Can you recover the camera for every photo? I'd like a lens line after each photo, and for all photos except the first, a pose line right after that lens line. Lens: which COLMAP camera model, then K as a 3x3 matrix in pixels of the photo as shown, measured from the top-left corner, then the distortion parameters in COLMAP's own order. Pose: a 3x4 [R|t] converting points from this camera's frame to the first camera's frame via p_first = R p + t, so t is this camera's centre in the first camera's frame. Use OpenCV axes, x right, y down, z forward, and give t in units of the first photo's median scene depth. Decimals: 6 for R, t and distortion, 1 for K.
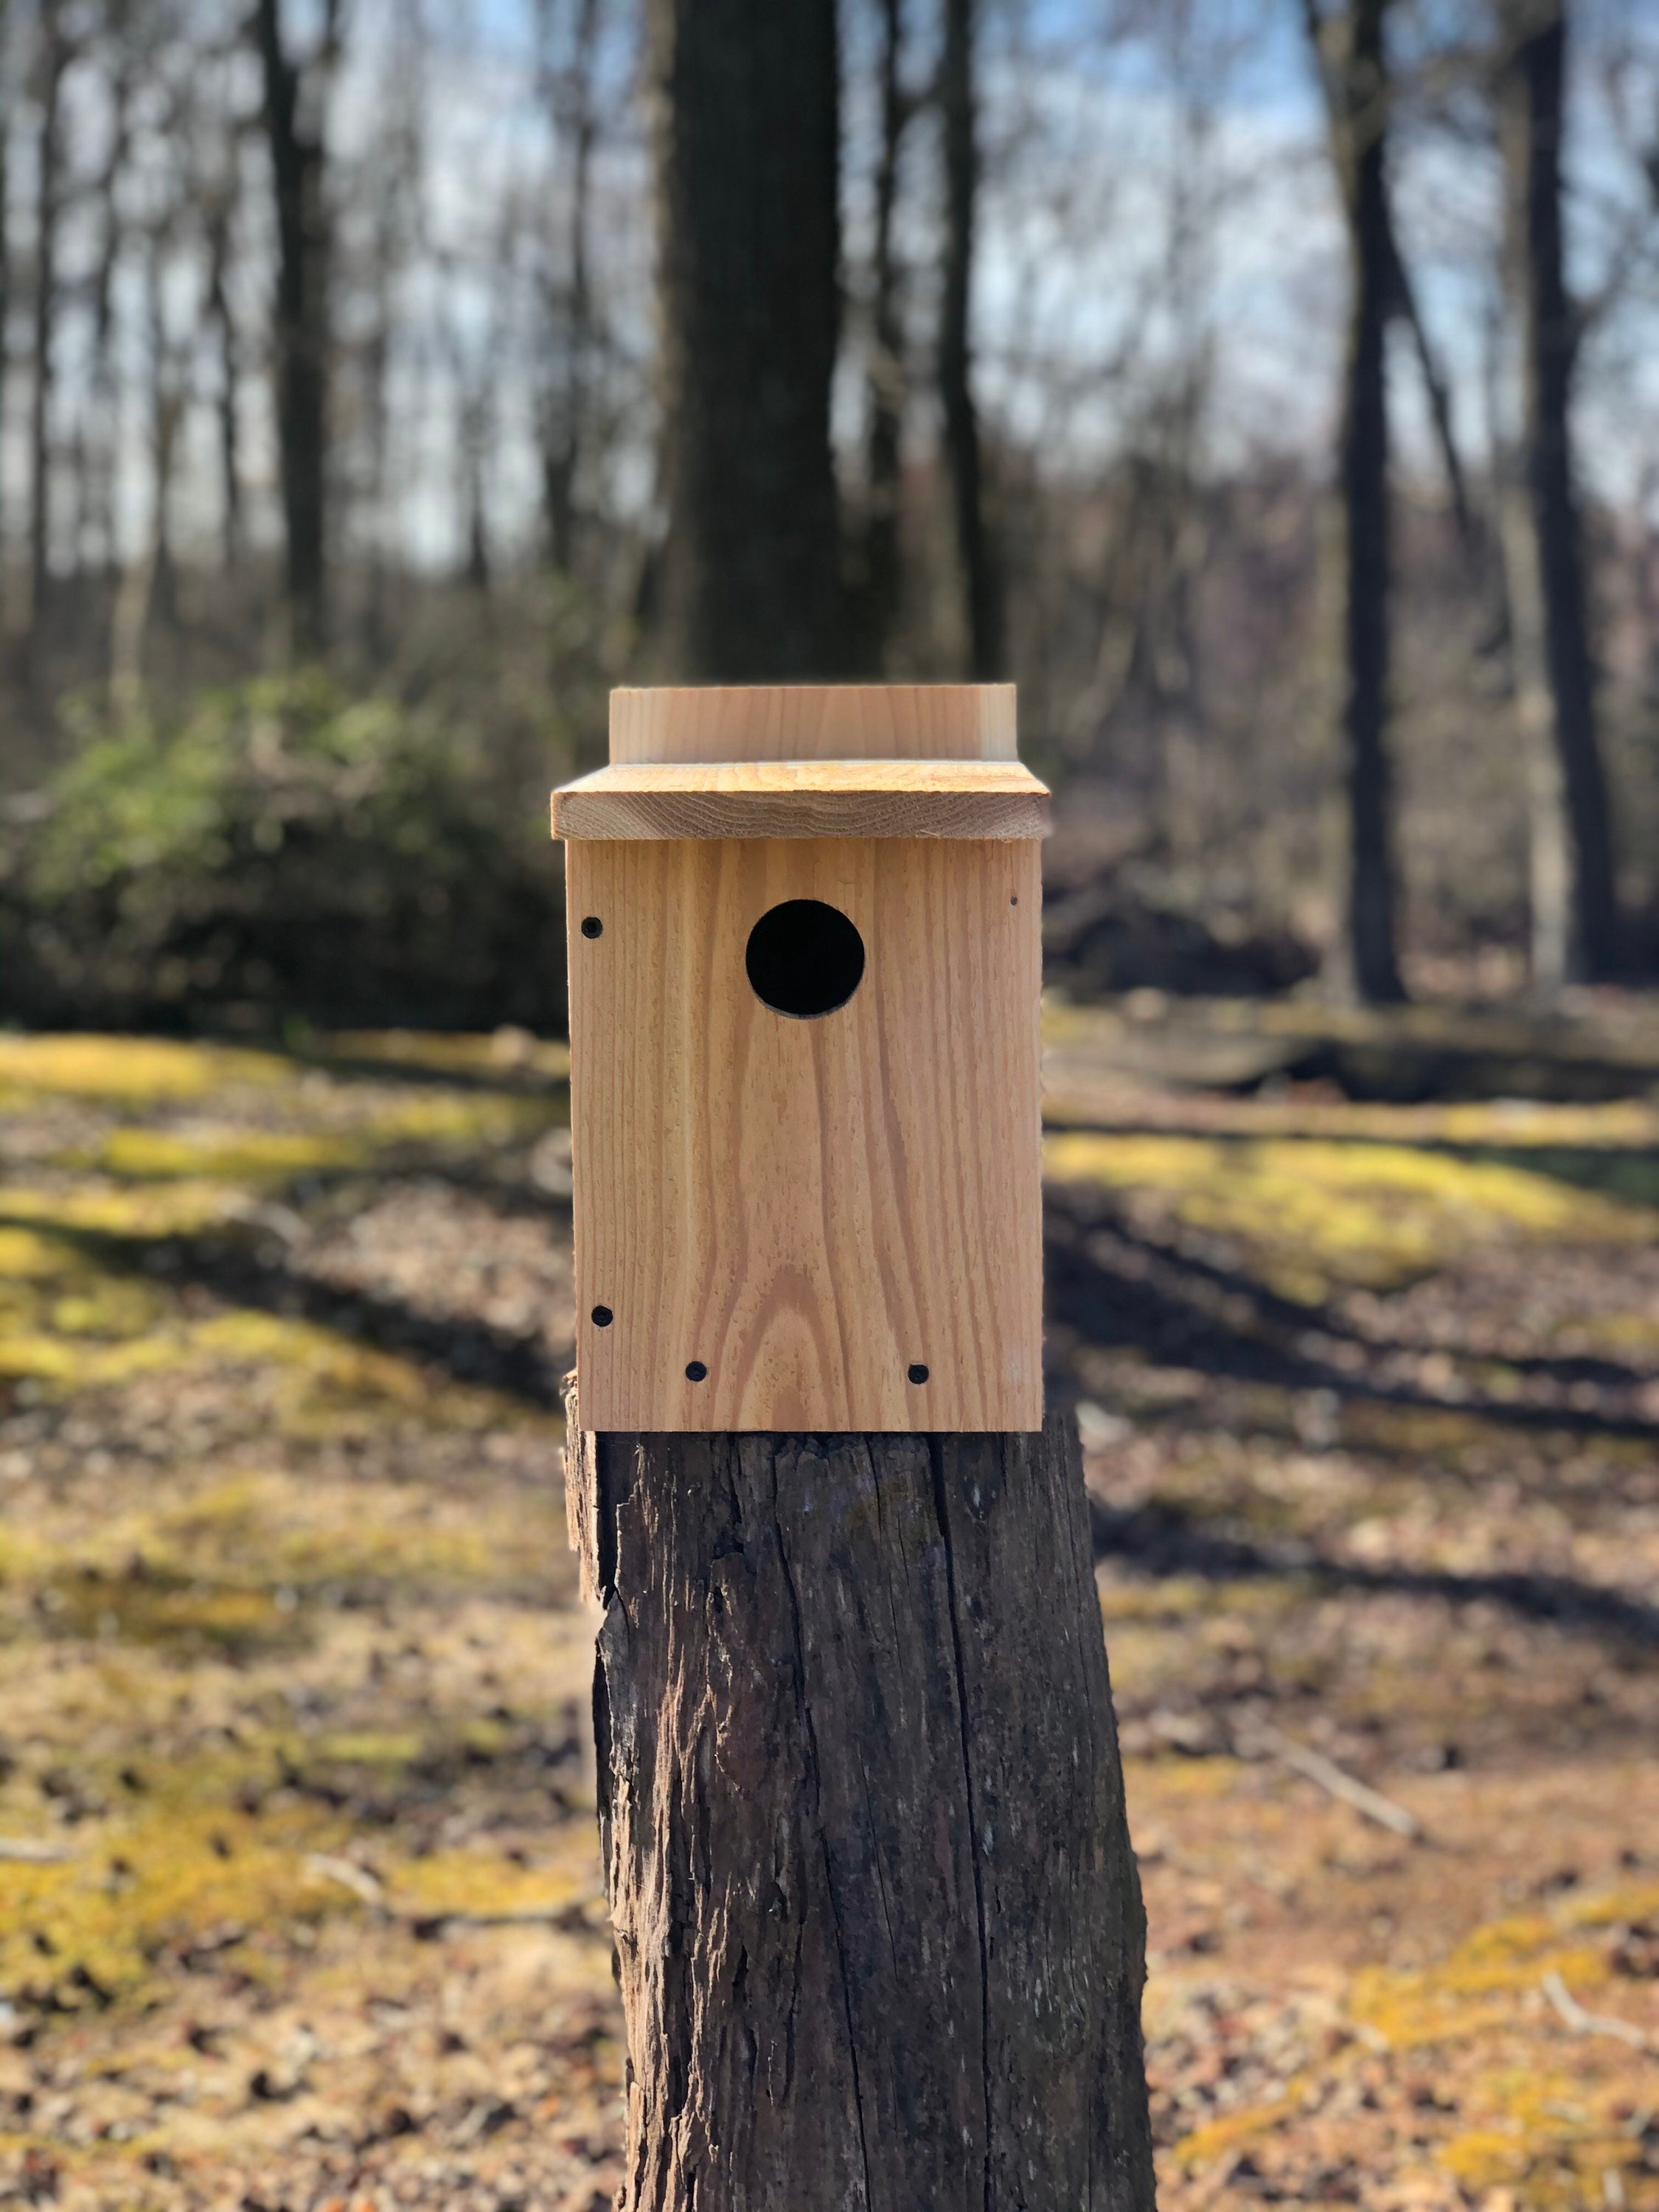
lens RADIAL K [[3318.7, 0, 803.6], [0, 3318.7, 1104.1], [0, 0, 1]] dist [0.109480, -0.110307]
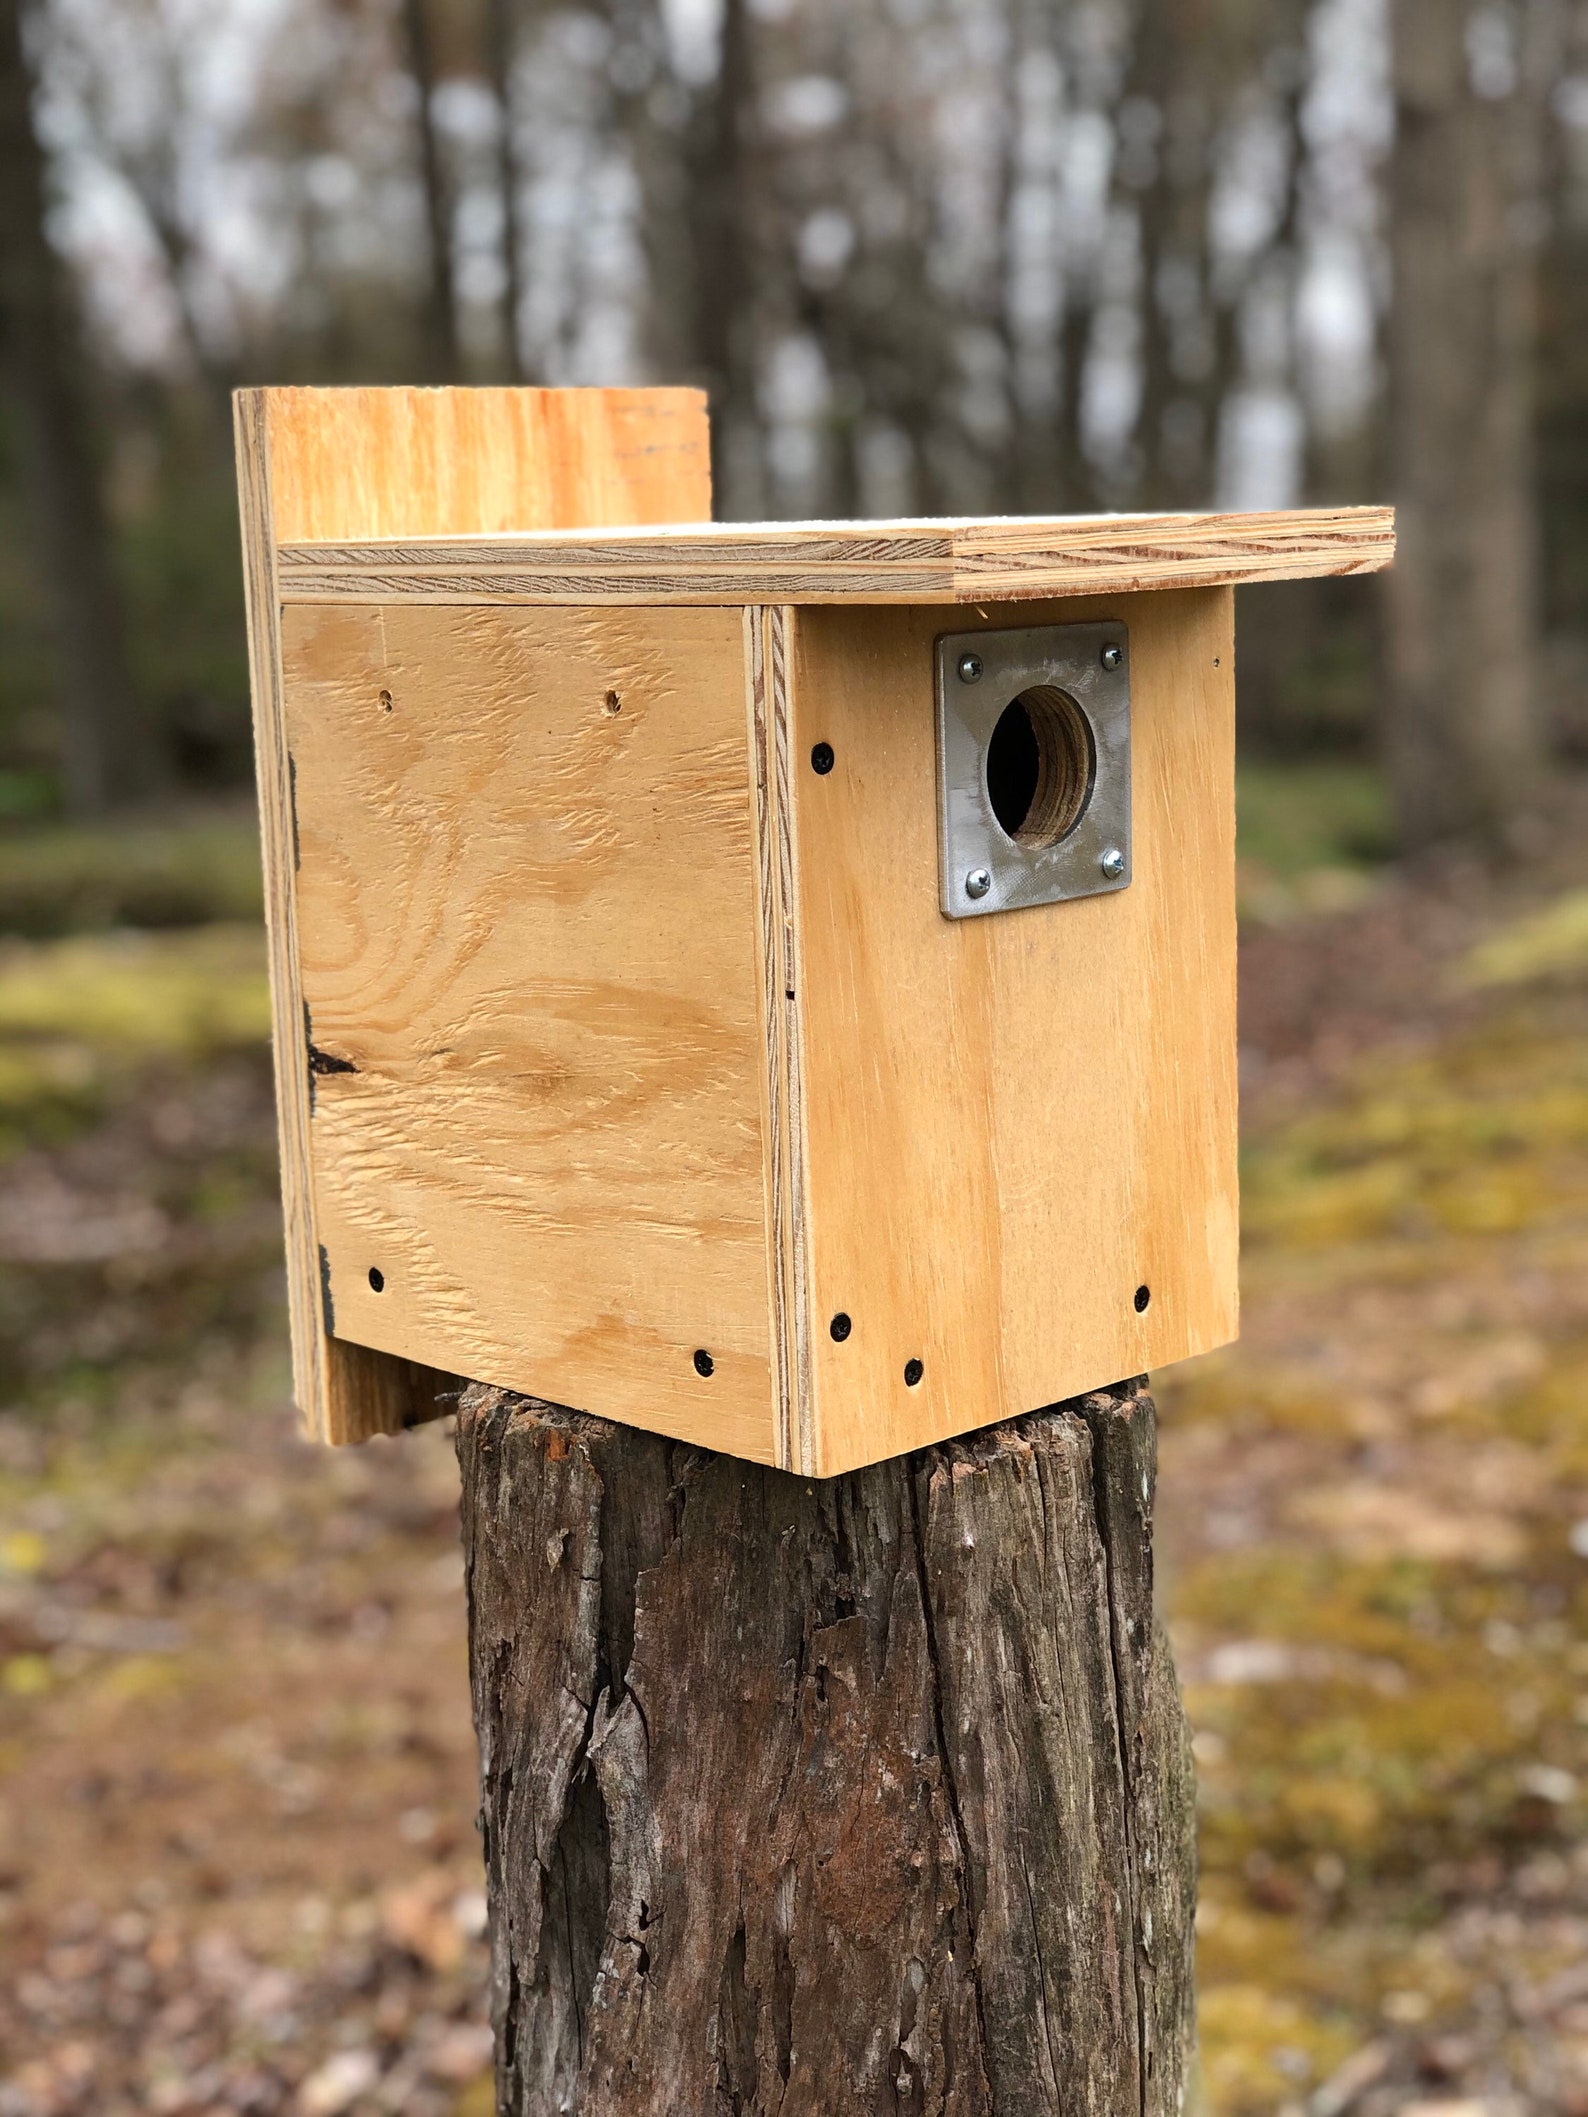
lens RADIAL K [[3173.7, 0, 787.4], [0, 3173.7, 1016.3], [0, 0, 1]] dist [0.218465, -1.115961]
pose [[0.892725, -0.086451, 0.442231, -0.322759], [0.075278, 0.996244, 0.042792, -0.024428], [-0.444269, -0.004911, 0.895880, 0.383097]]
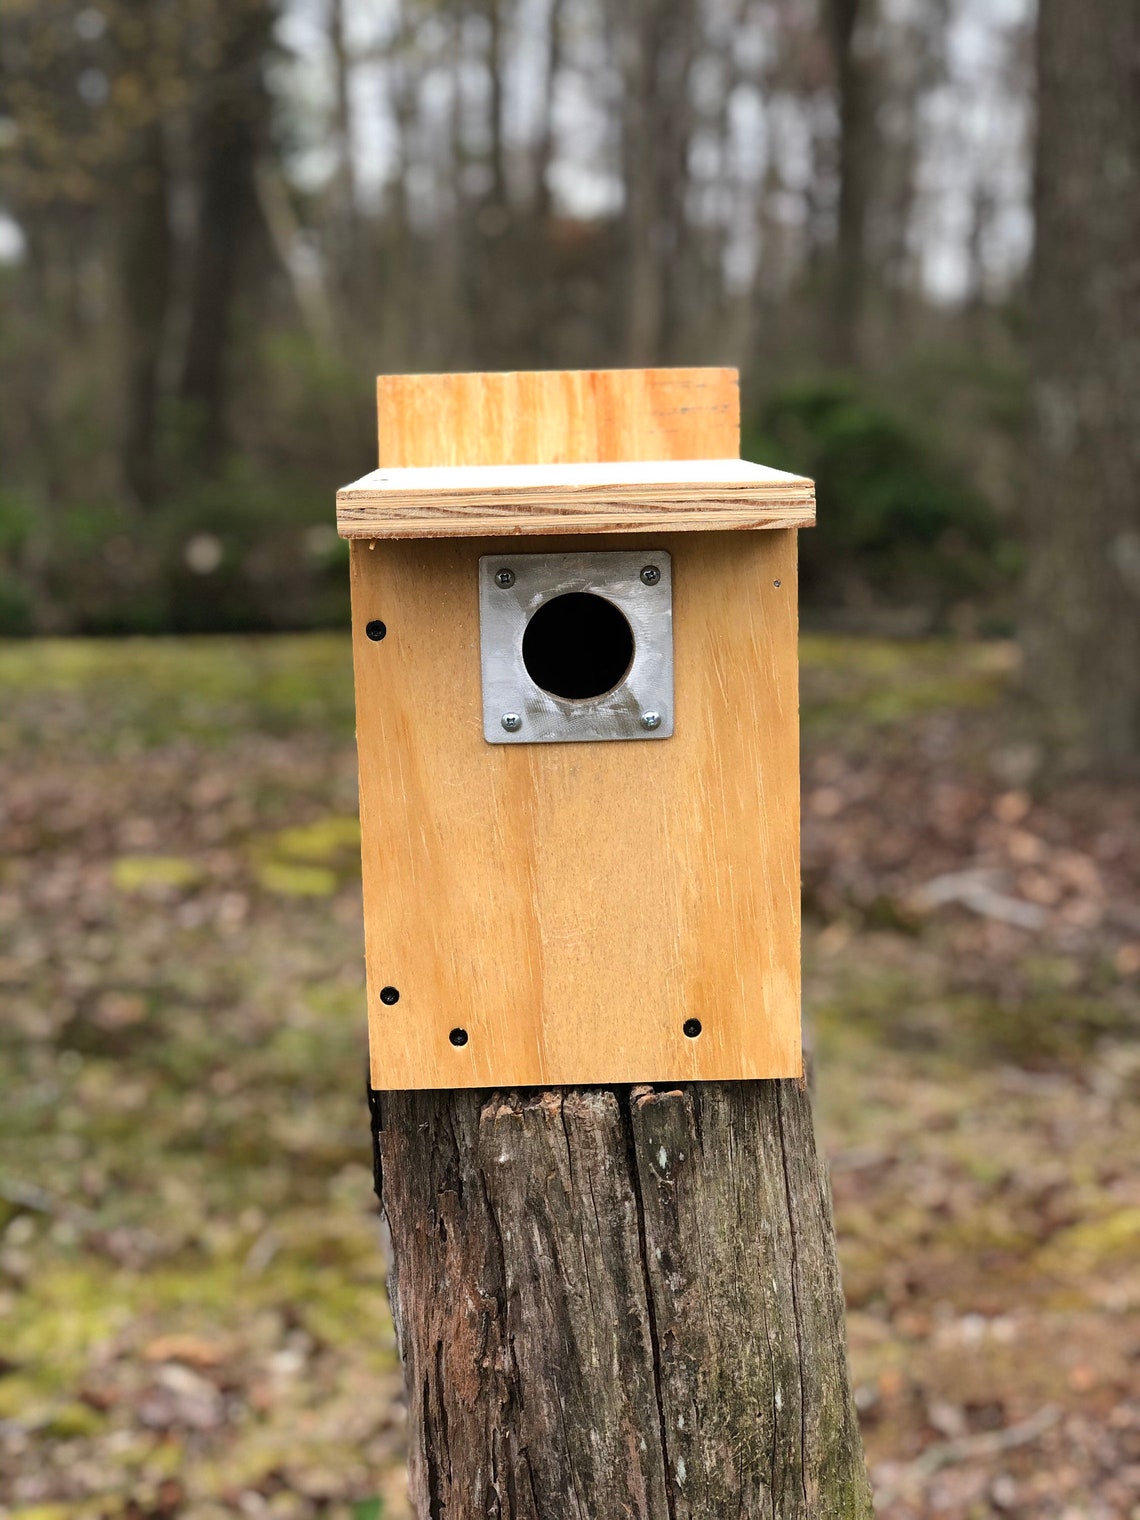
lens RADIAL K [[2269.5, 0, 570.0], [0, 2269.5, 760.0], [0, 0, 1]] dist [0.289347, -1.447572]
pose [[0.962595, 0.036028, -0.268537, 0.211433], [-0.026270, 0.998860, 0.039845, -0.037384], [0.269666, -0.031300, 0.962445, 0.284348]]
